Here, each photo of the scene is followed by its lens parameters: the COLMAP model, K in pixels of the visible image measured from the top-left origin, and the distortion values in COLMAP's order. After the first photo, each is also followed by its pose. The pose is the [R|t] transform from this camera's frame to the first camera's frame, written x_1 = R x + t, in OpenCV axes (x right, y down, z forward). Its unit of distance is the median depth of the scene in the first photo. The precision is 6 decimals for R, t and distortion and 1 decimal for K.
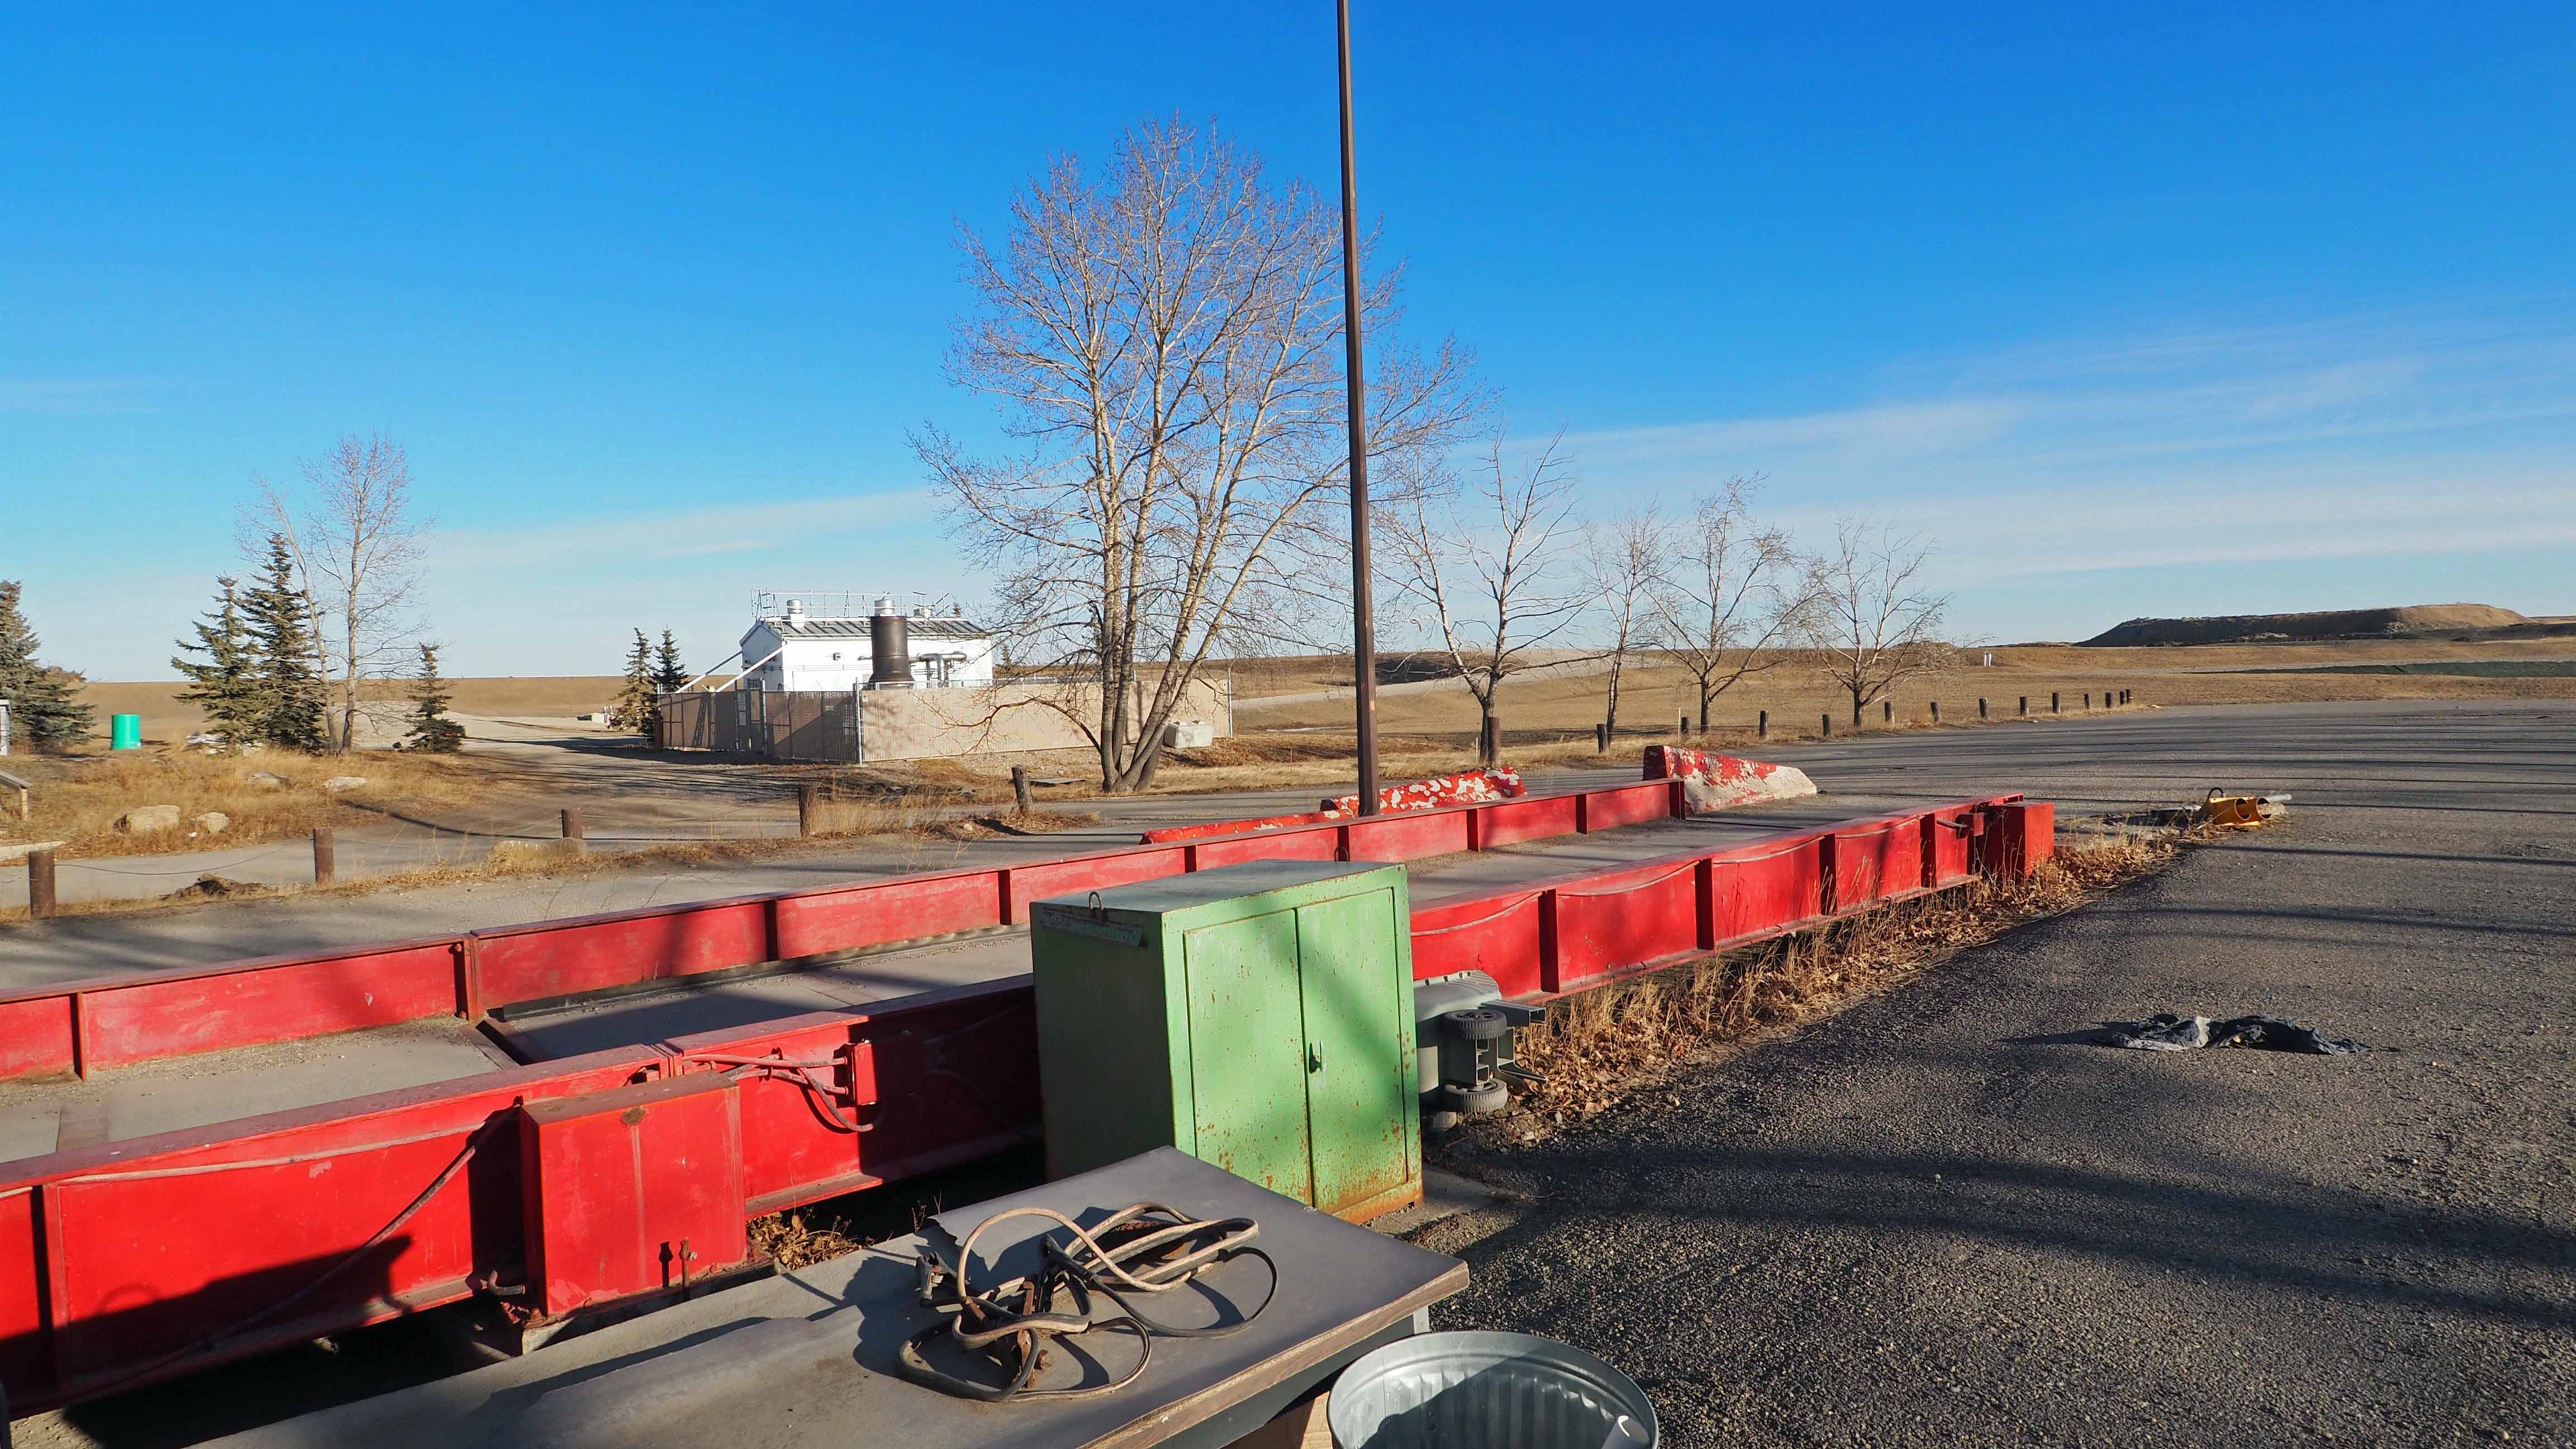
lens RADIAL K [[1399.8, 0, 1301.9], [0, 1399.8, 726.3], [0, 0, 1]] dist [-0.012346, -0.000349]
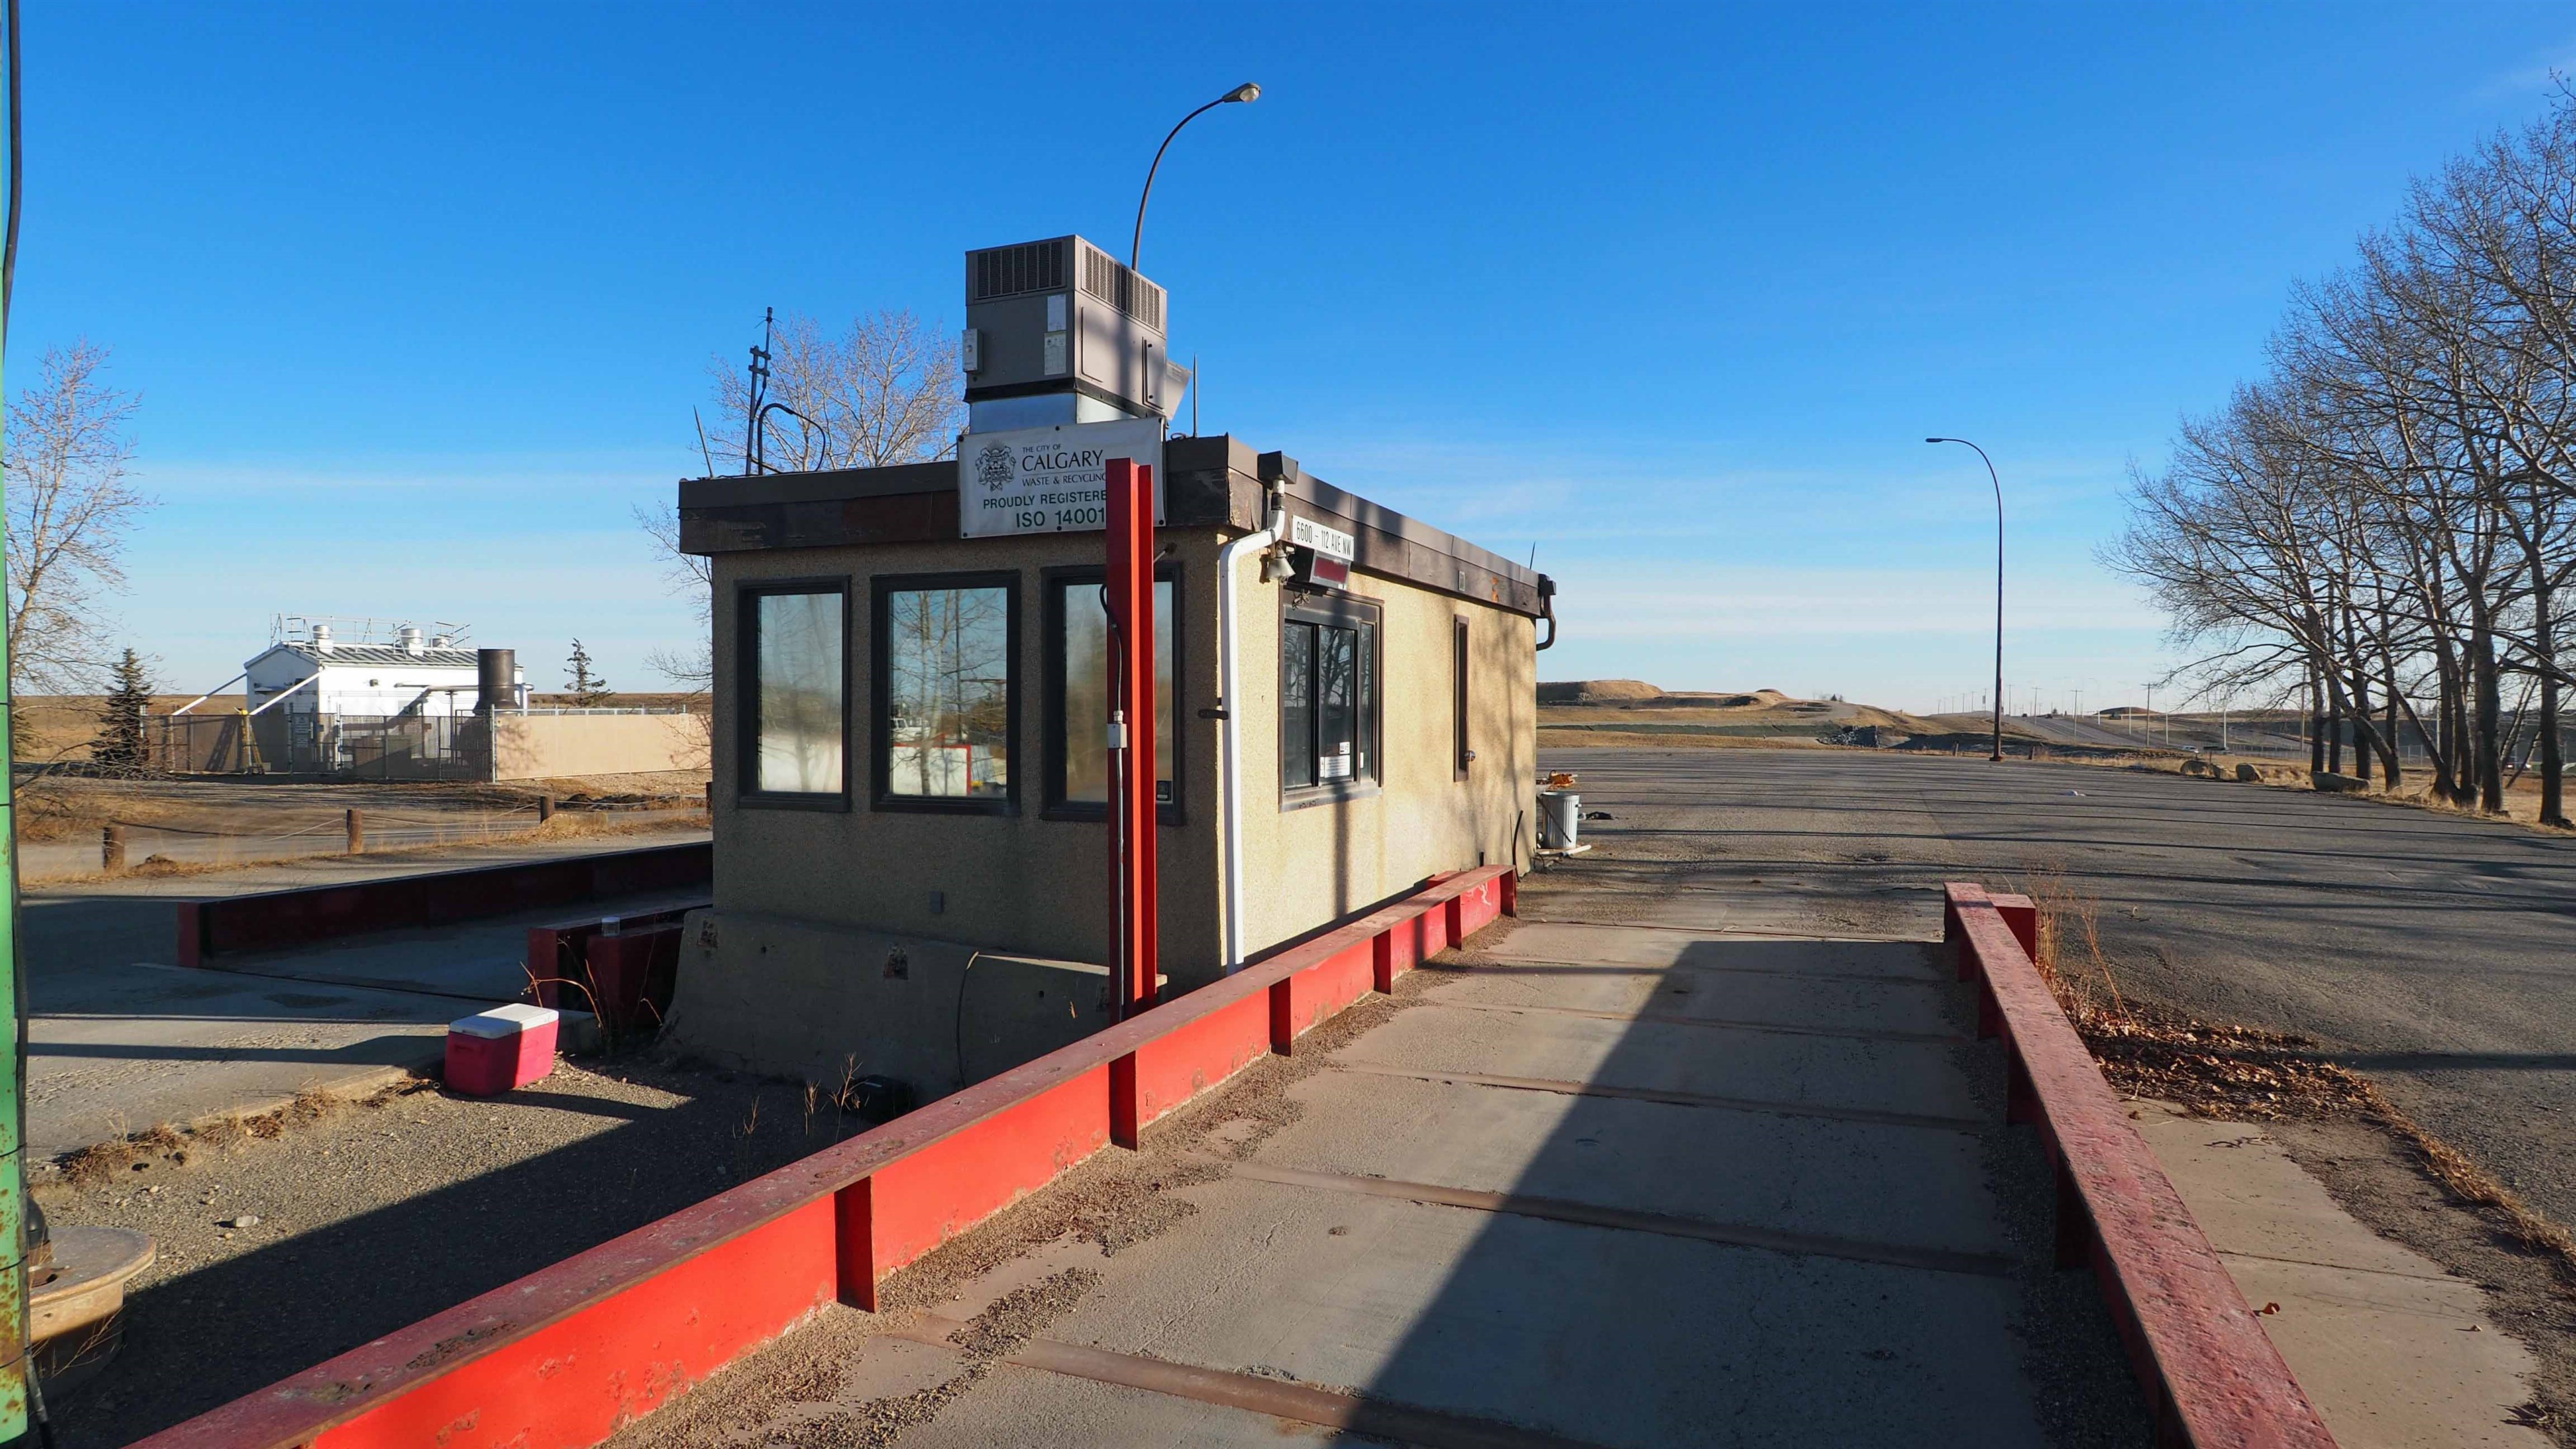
lens RADIAL K [[1399.8, 0, 1301.9], [0, 1399.8, 726.3], [0, 0, 1]] dist [-0.012346, -0.000349]
pose [[0.891661, 0.021516, 0.452192, -0.207668], [-0.006806, 0.999394, -0.034132, 0.013529], [-0.452652, 0.027357, 0.891267, -0.238882]]
